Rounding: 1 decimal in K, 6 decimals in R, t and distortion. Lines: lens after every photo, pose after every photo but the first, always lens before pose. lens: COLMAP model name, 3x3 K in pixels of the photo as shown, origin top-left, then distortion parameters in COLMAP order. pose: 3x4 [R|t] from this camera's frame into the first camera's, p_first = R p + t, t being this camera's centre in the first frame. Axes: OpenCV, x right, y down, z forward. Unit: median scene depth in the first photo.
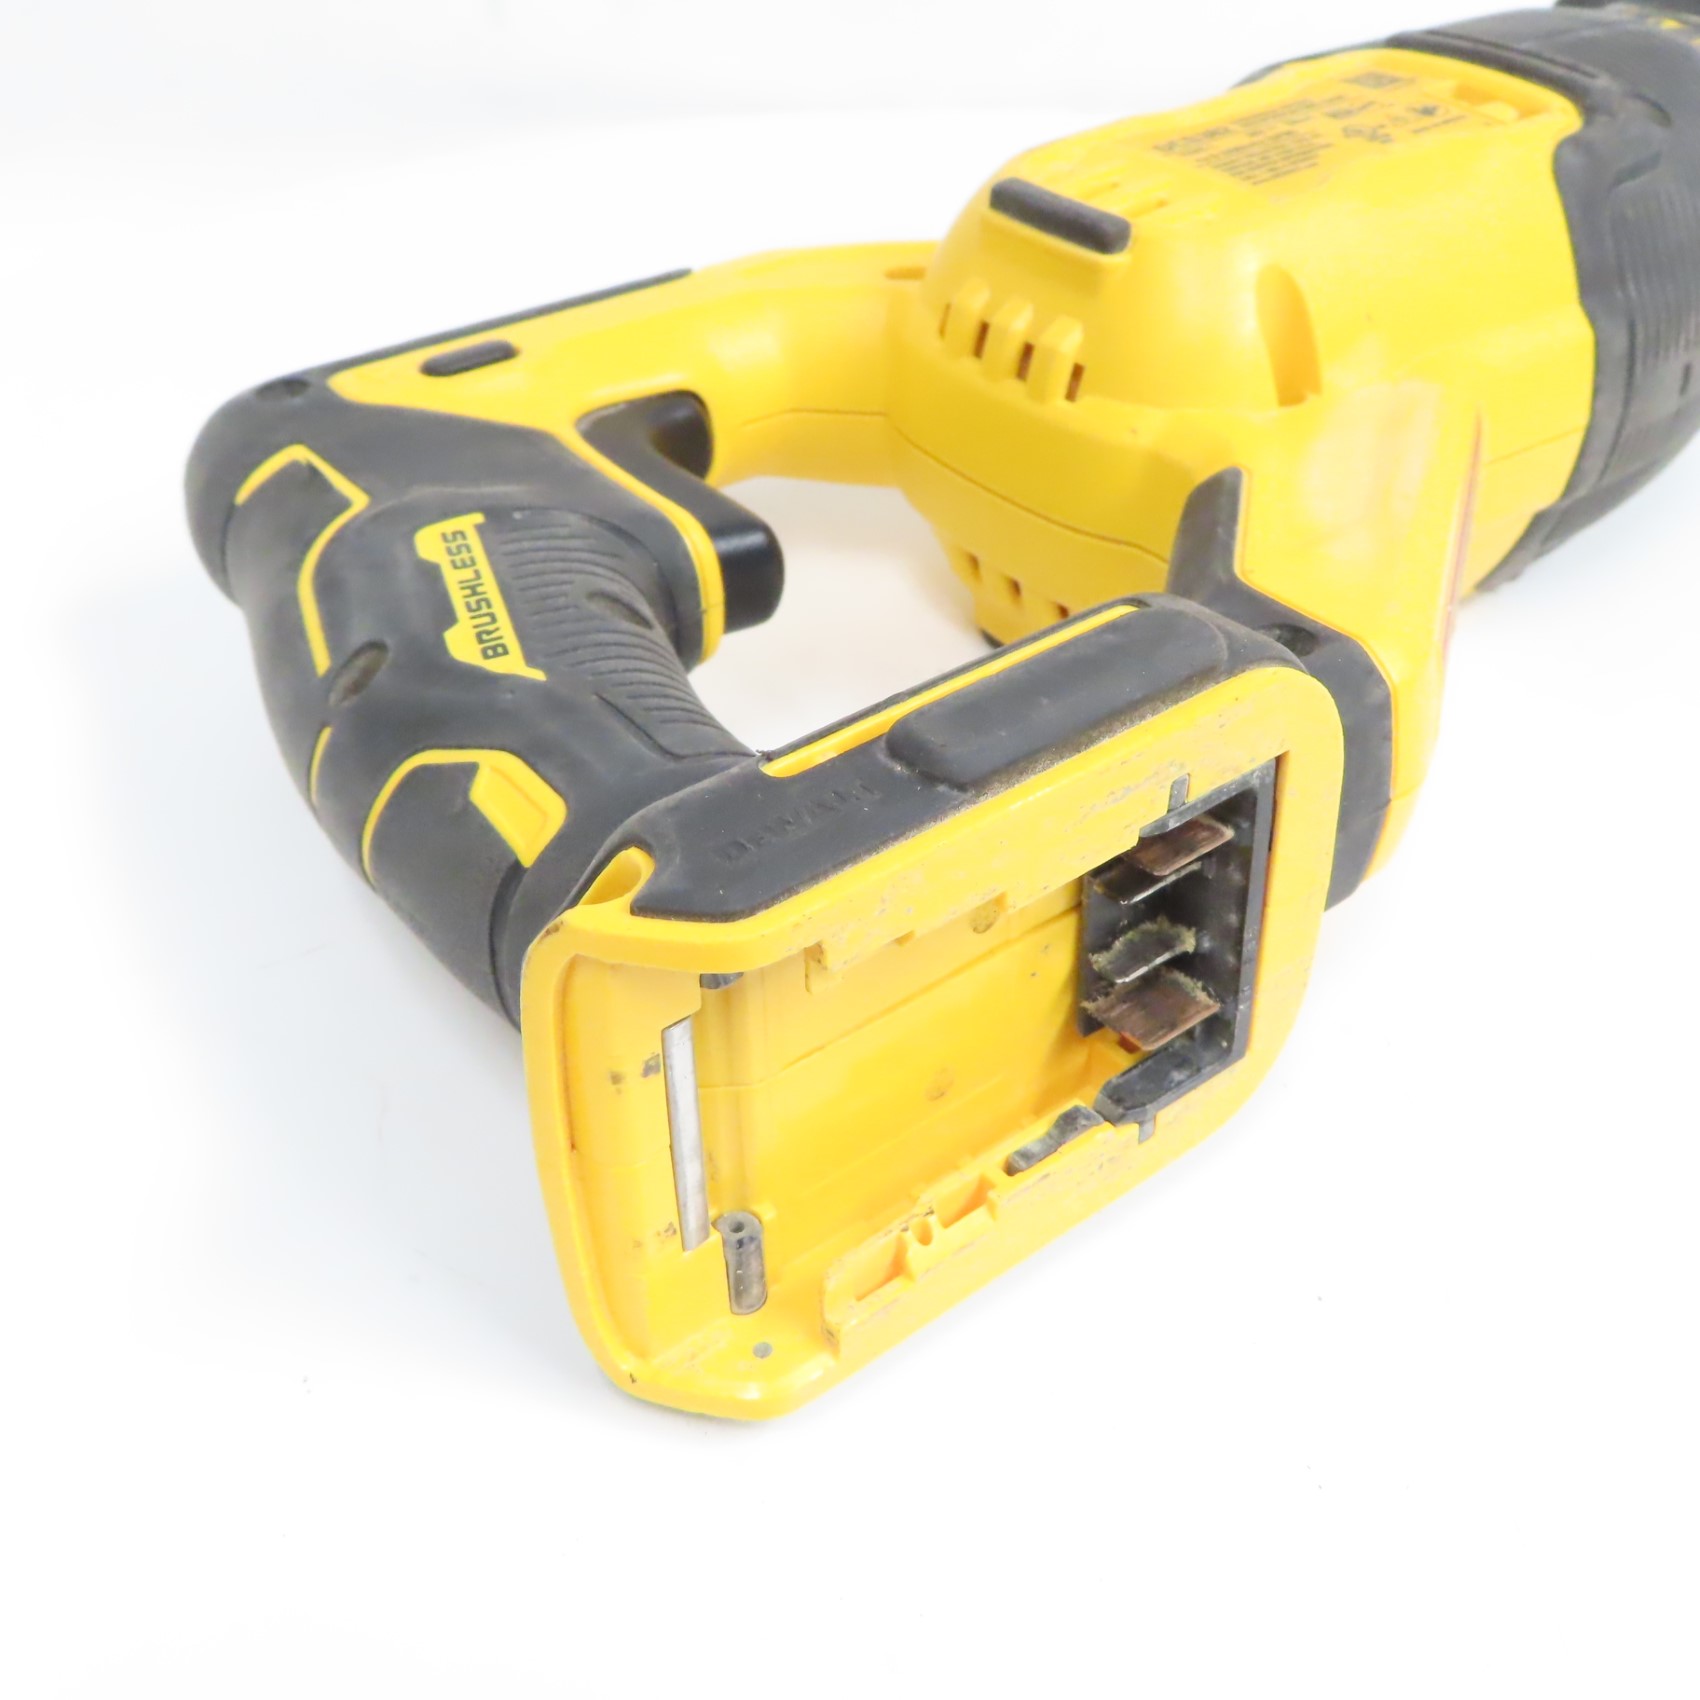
lens RADIAL K [[2017.4, 0, 850.0], [0, 2017.4, 850.0], [0, 0, 1]] dist [0.011056, 0.005466]
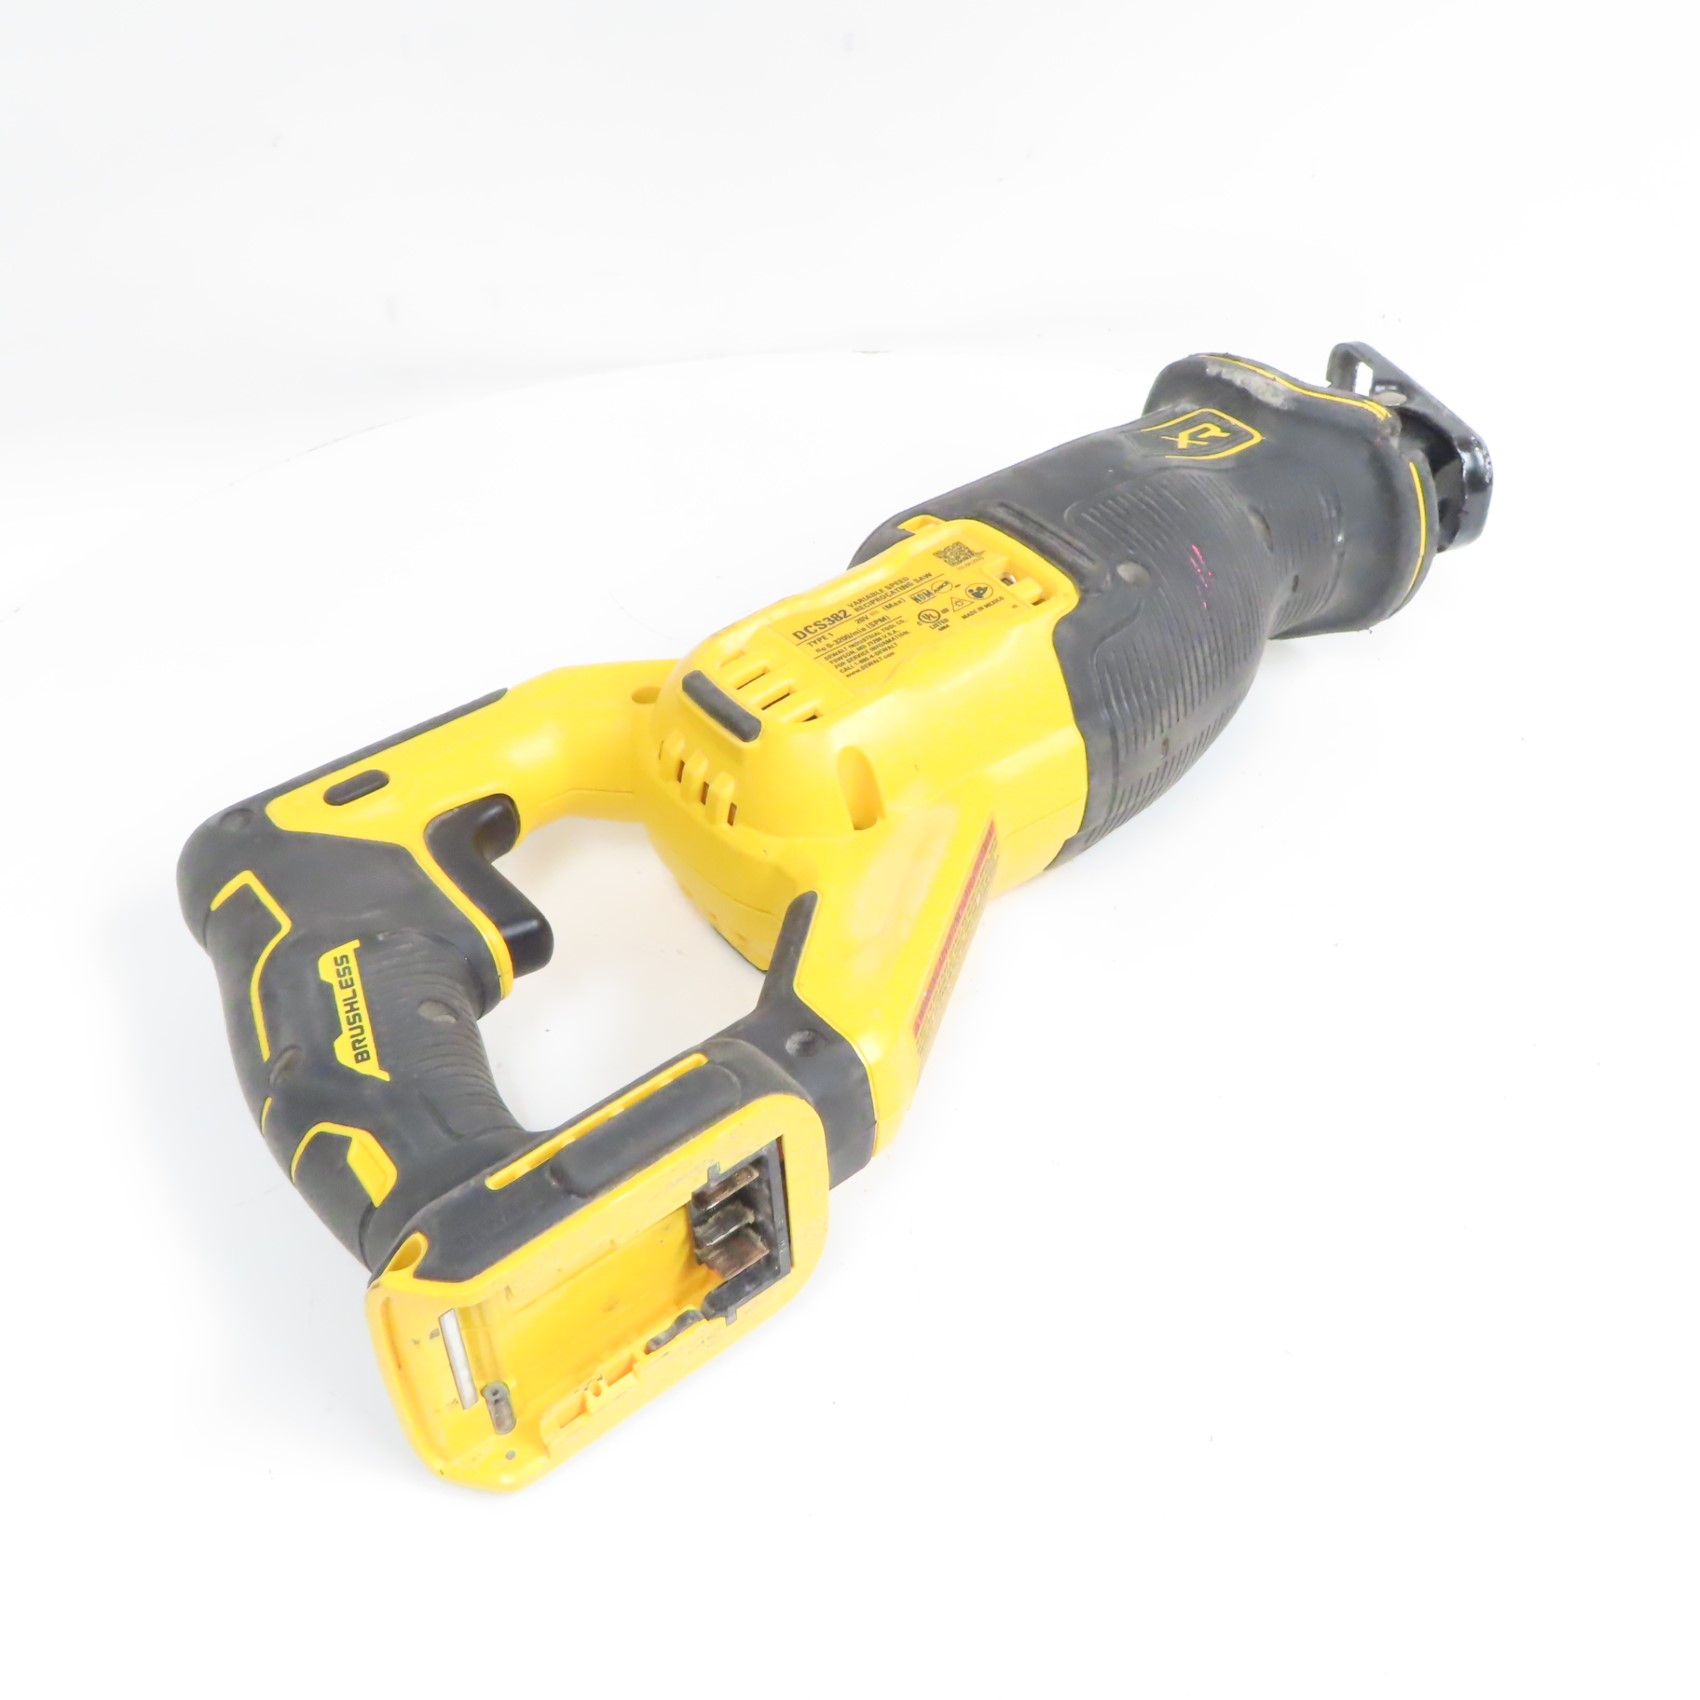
lens RADIAL K [[2017.4, 0, 850.0], [0, 2017.4, 850.0], [0, 0, 1]] dist [0.011056, 0.005466]
pose [[0.999754, -0.021418, 0.005812, 0.249858], [0.020937, 0.997119, 0.072901, -0.407003], [-0.007357, -0.072761, 0.997322, -0.769853]]
